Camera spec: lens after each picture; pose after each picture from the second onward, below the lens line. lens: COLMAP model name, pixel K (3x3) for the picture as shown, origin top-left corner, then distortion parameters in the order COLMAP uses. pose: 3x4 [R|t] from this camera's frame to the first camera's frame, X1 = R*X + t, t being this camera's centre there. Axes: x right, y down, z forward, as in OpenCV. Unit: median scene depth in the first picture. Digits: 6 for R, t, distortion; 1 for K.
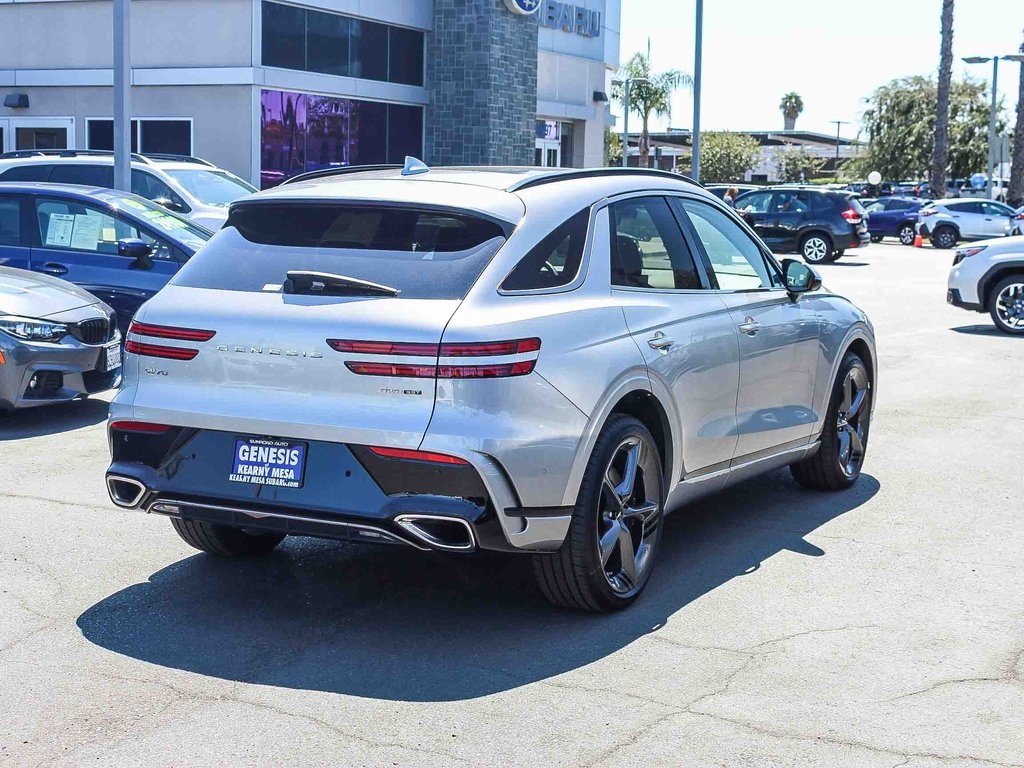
lens RADIAL K [[1949.8, 0, 511.7], [0, 1949.8, 384.8], [0, 0, 1]] dist [-0.197970, 0.000000]
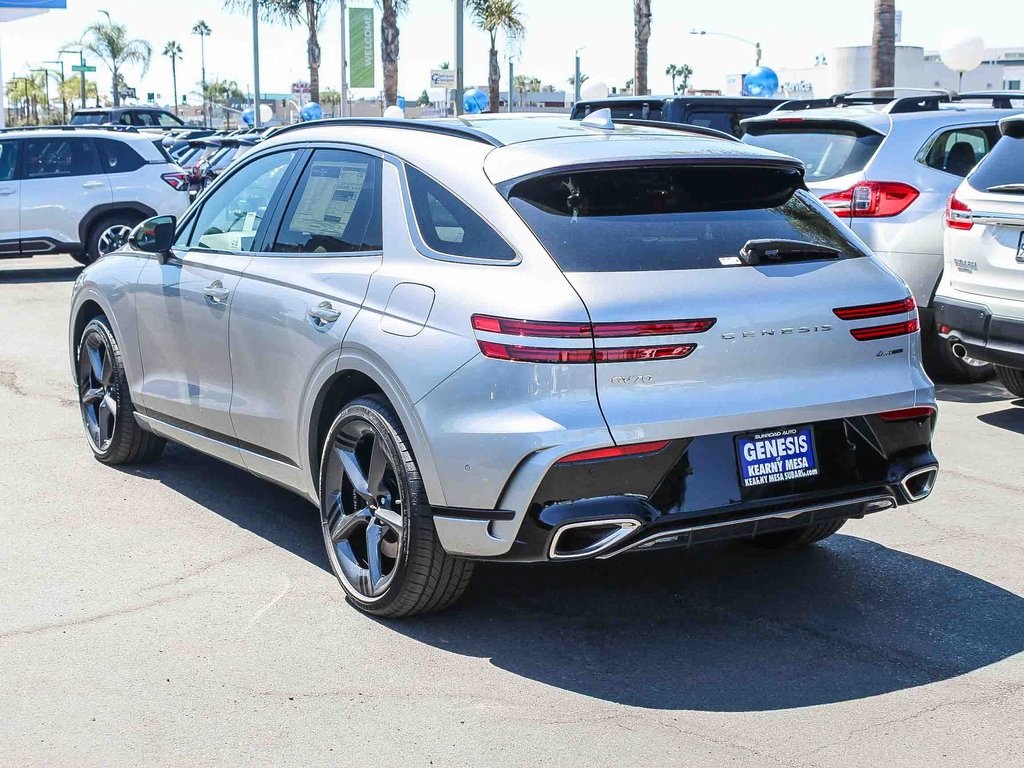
lens RADIAL K [[1650.4, 0, 513.5], [0, 1650.4, 383.0], [0, 0, 1]] dist [-0.146833, 0.000000]
pose [[0.495661, -0.156505, 0.854299, -0.825365], [0.107449, 0.987124, 0.118497, -0.095651], [-0.861844, 0.033059, 0.506095, 0.720757]]
